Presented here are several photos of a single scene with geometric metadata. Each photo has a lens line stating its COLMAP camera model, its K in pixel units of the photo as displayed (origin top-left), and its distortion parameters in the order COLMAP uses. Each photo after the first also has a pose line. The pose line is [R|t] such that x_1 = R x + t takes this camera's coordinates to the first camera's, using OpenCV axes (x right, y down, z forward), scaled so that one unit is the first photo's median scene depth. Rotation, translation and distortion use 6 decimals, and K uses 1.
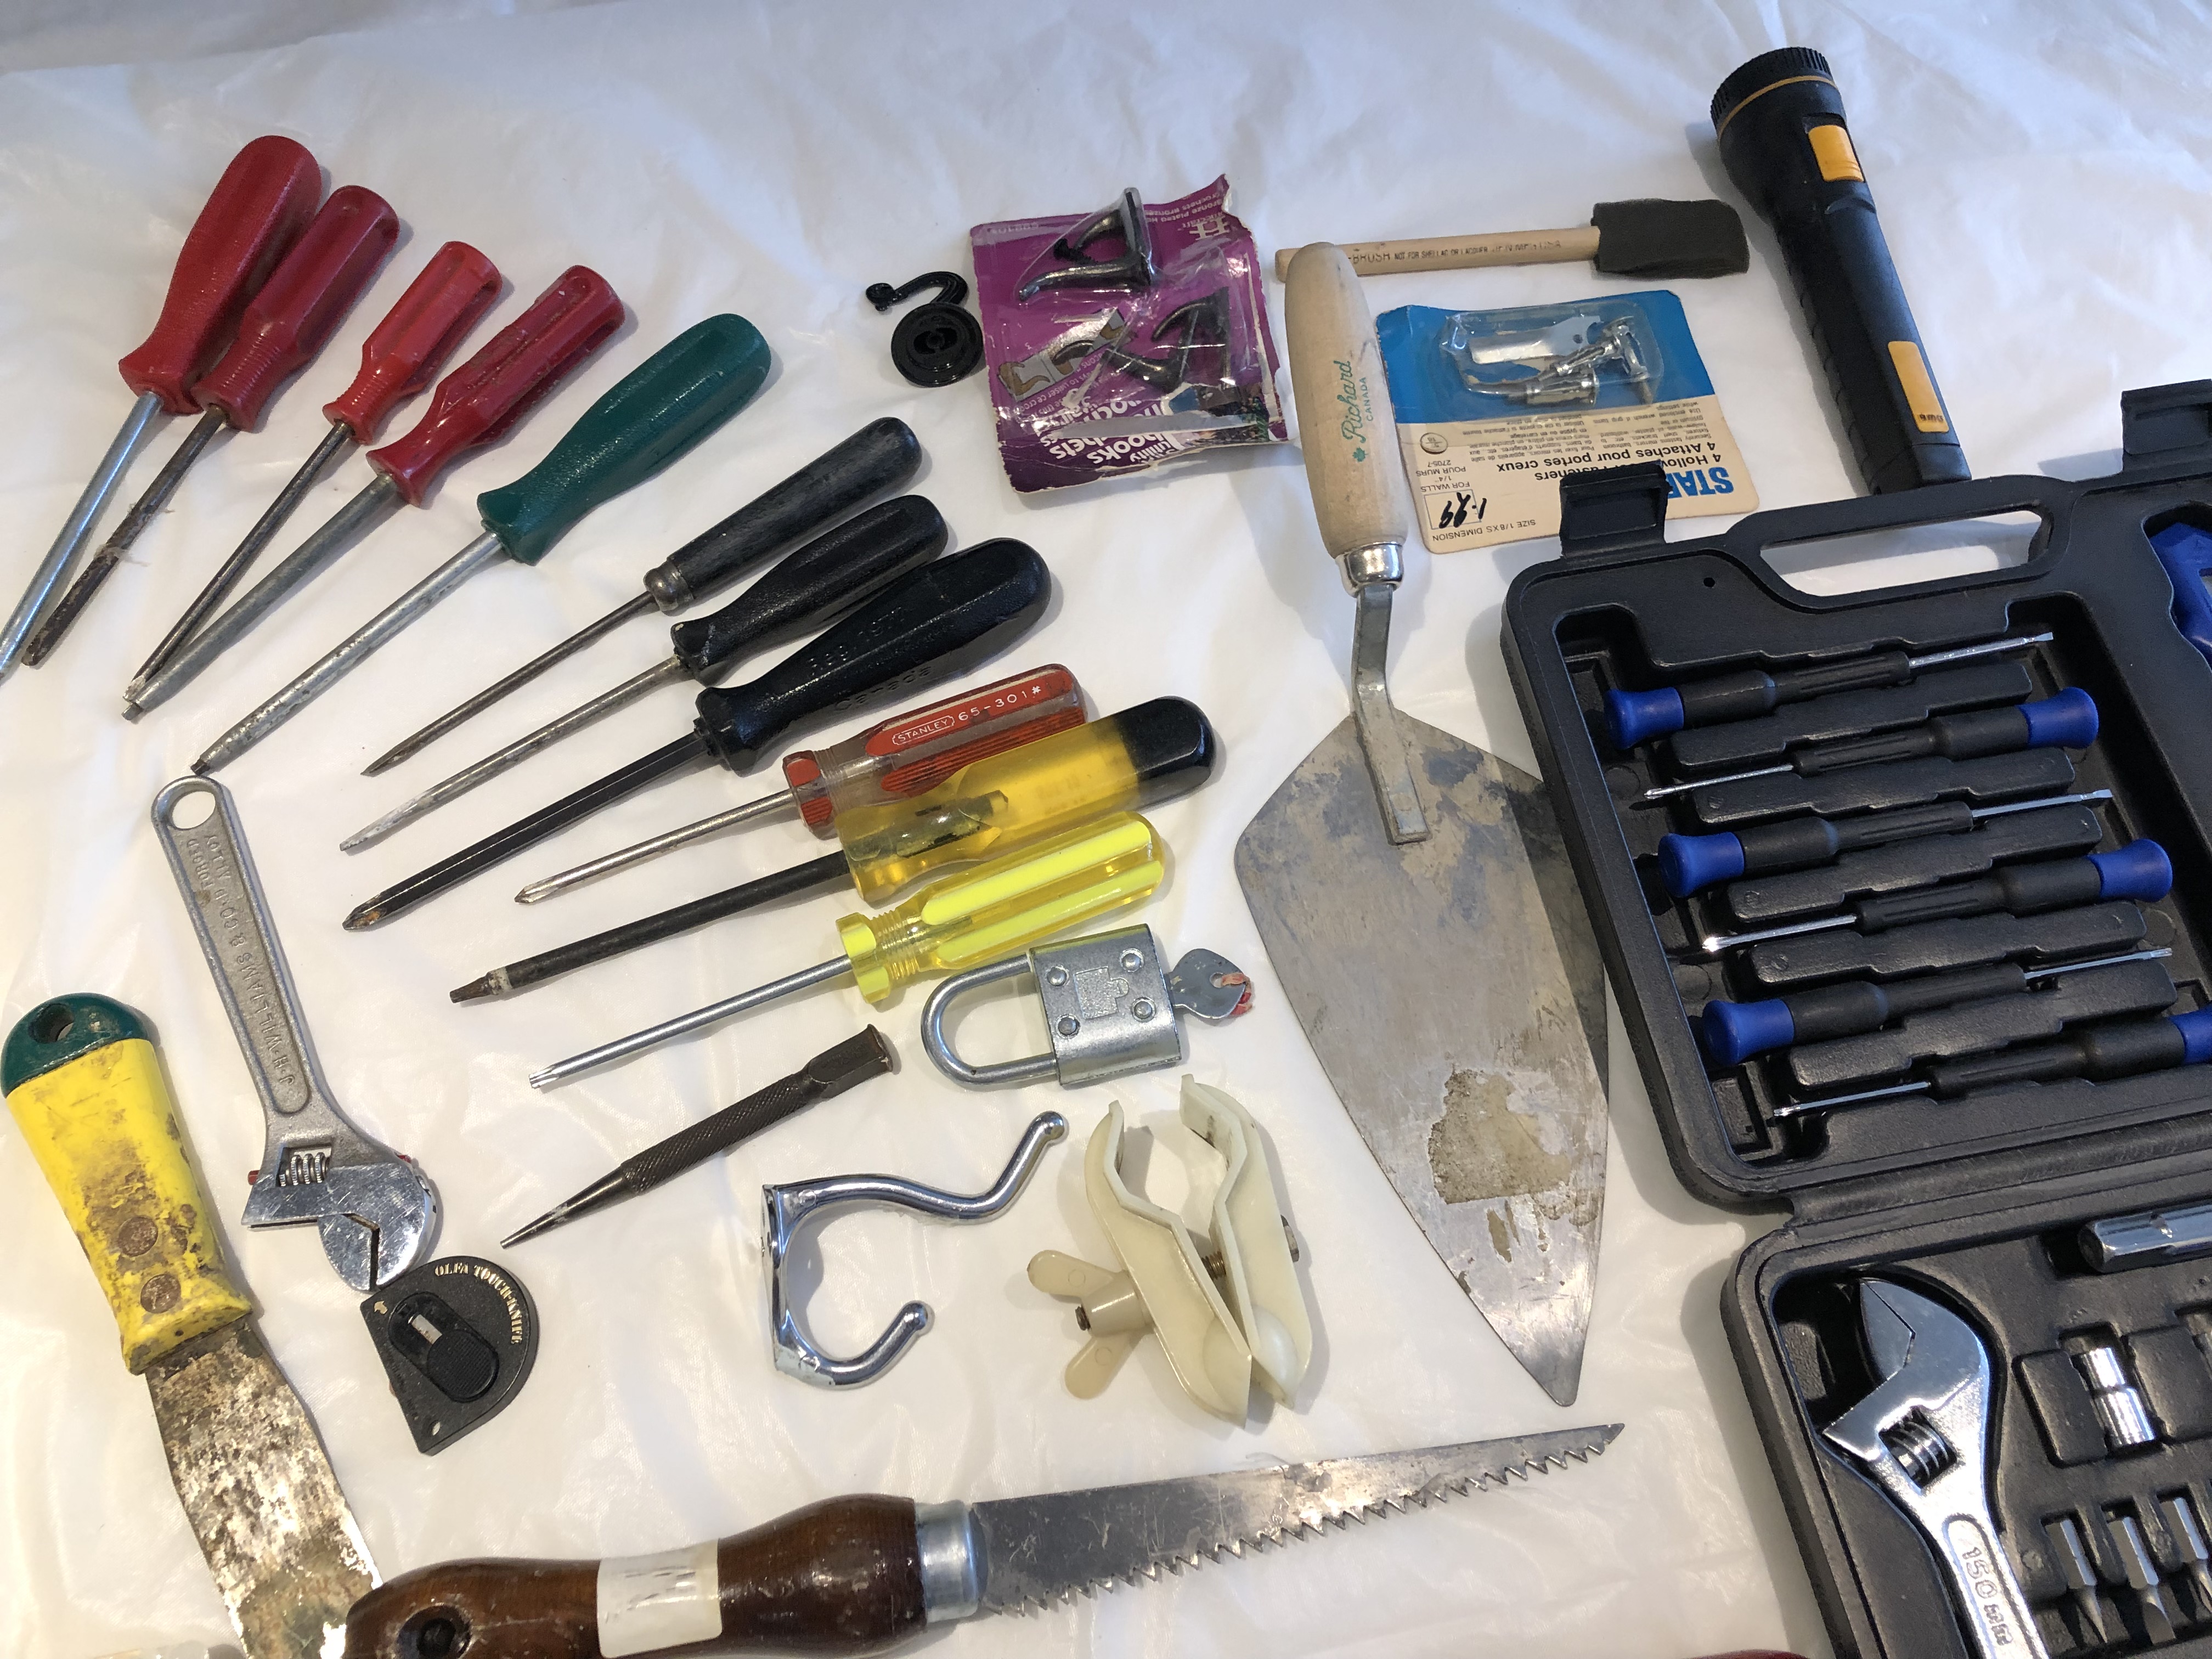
lens RADIAL K [[1841.2, 0, 1106.0], [0, 1841.2, 829.5], [0, 0, 1]] dist [0.028976, -0.023180]
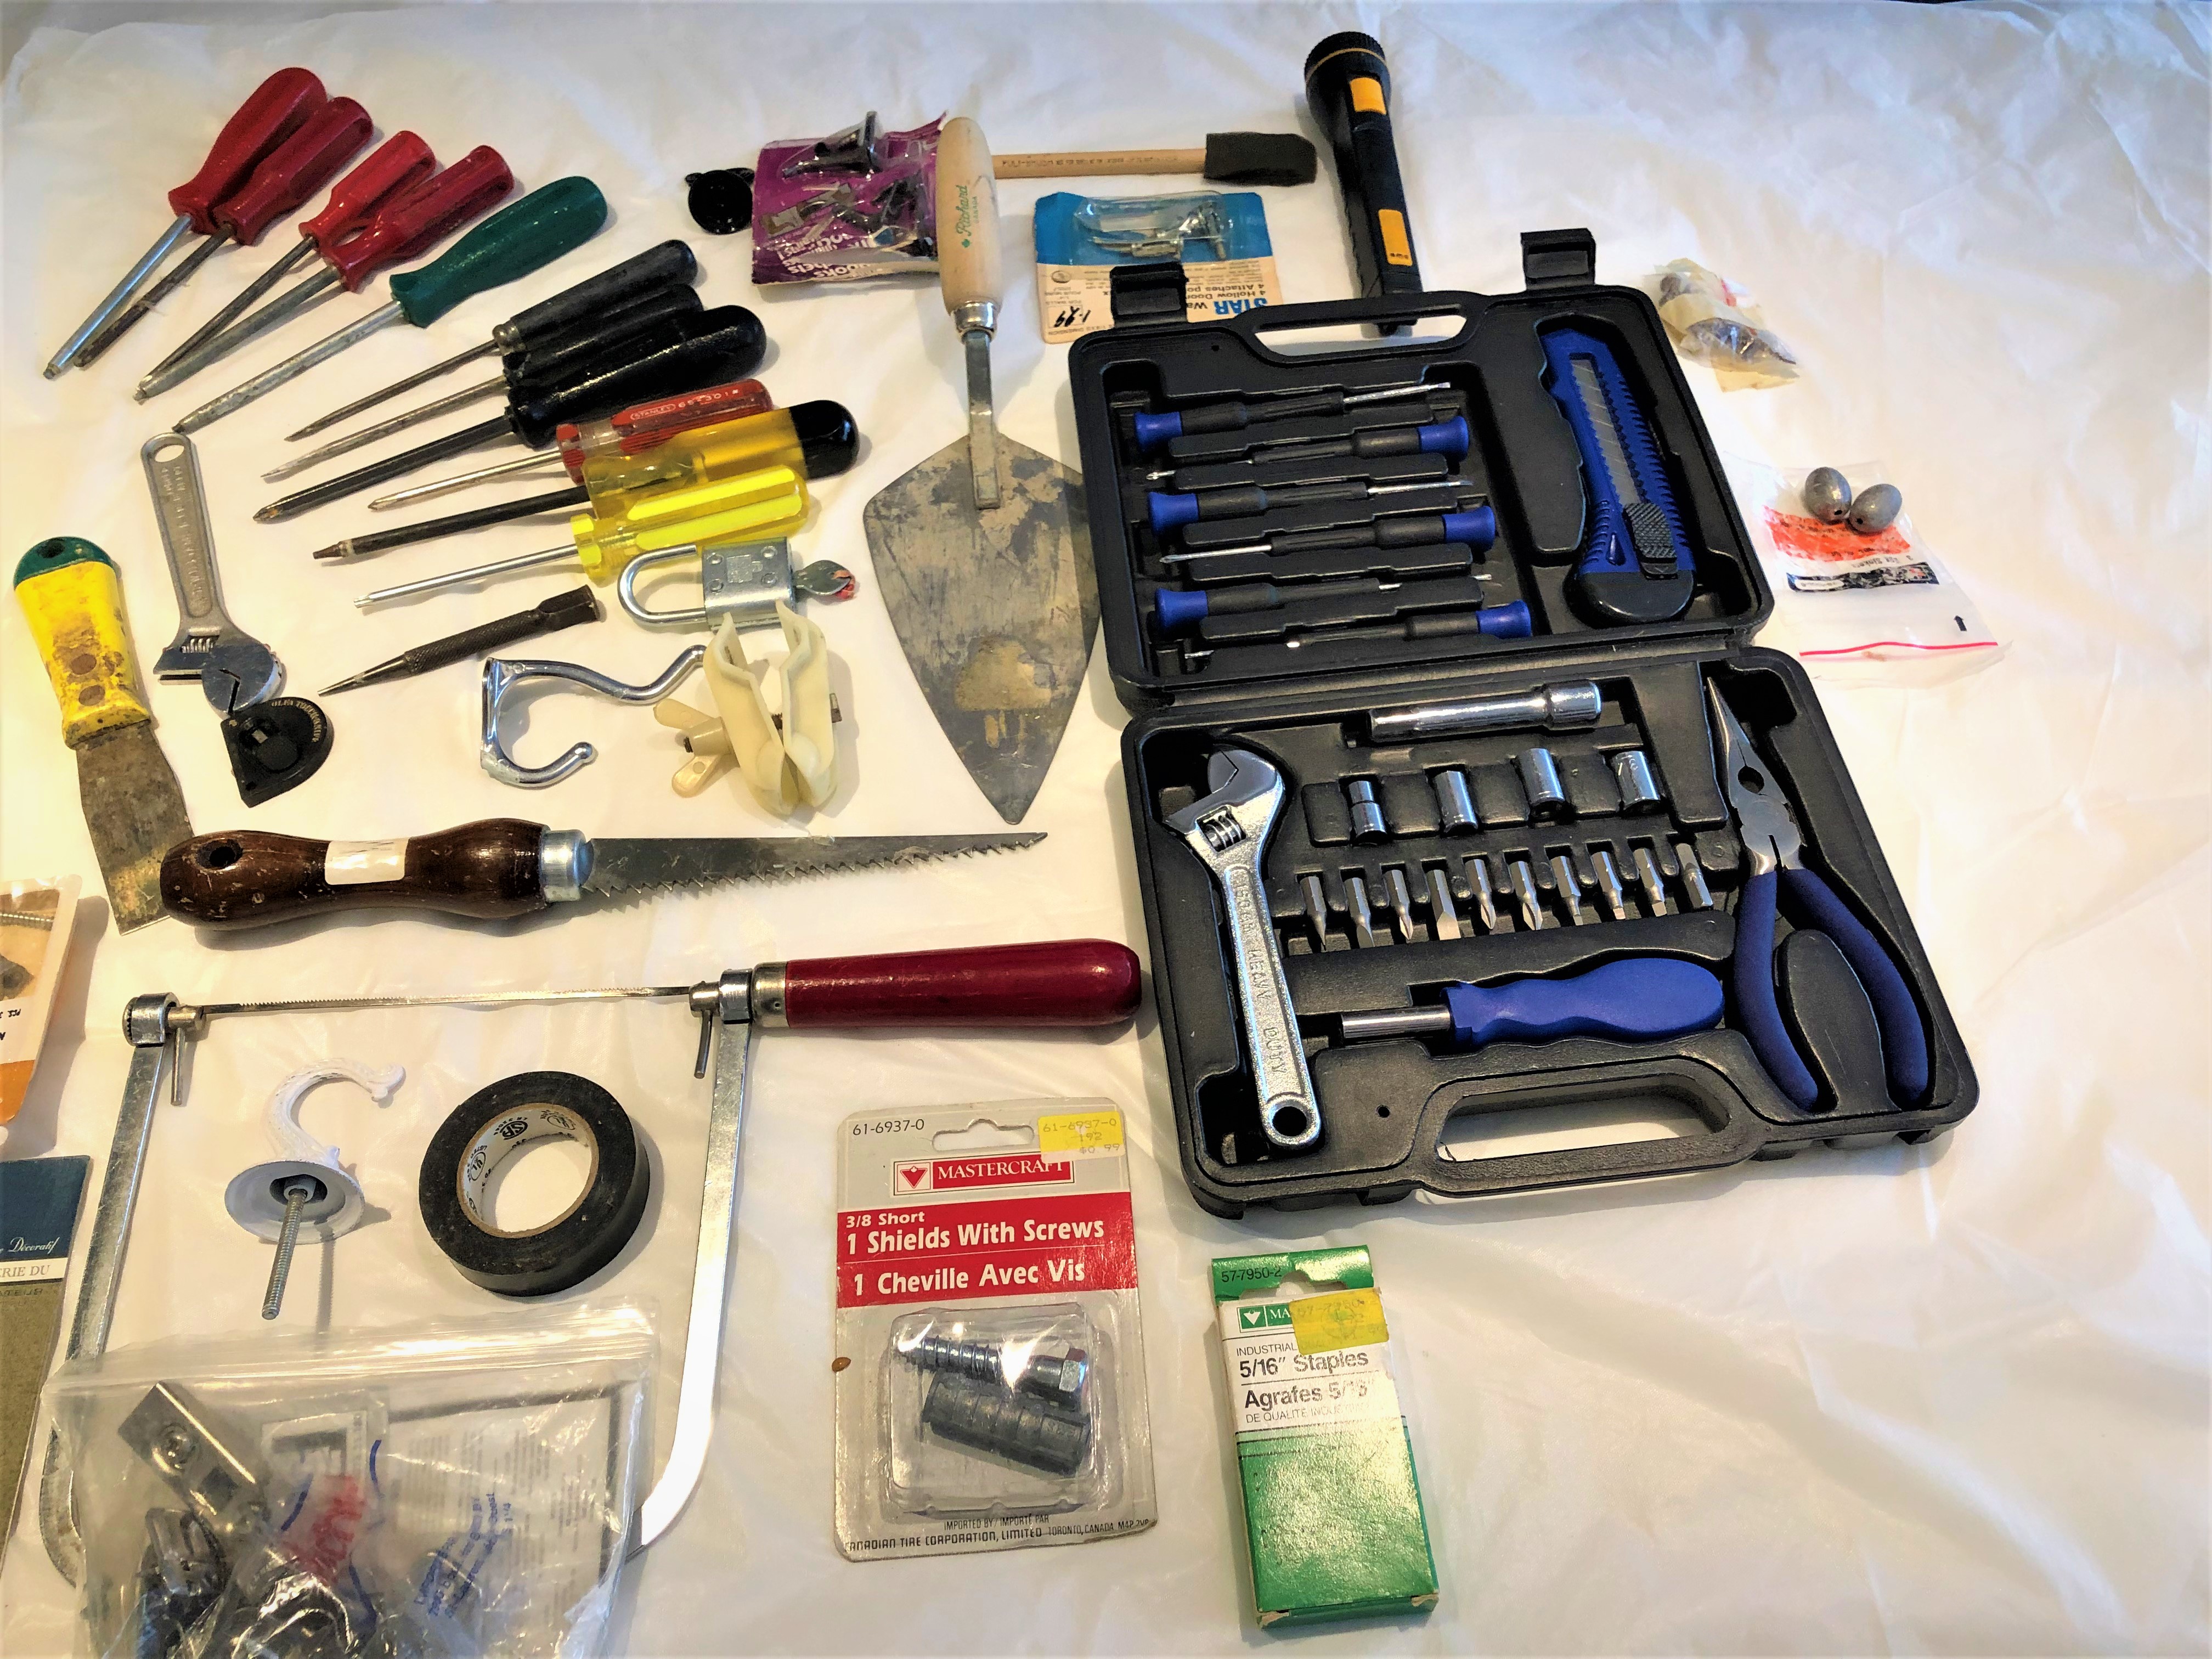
lens RADIAL K [[1841.2, 0, 1106.0], [0, 1841.2, 829.5], [0, 0, 1]] dist [0.028976, -0.023180]
pose [[0.996287, 0.048321, -0.071257, 0.370012], [-0.057262, 0.989950, -0.129308, 0.432946], [0.064292, 0.132908, 0.989041, -0.373645]]
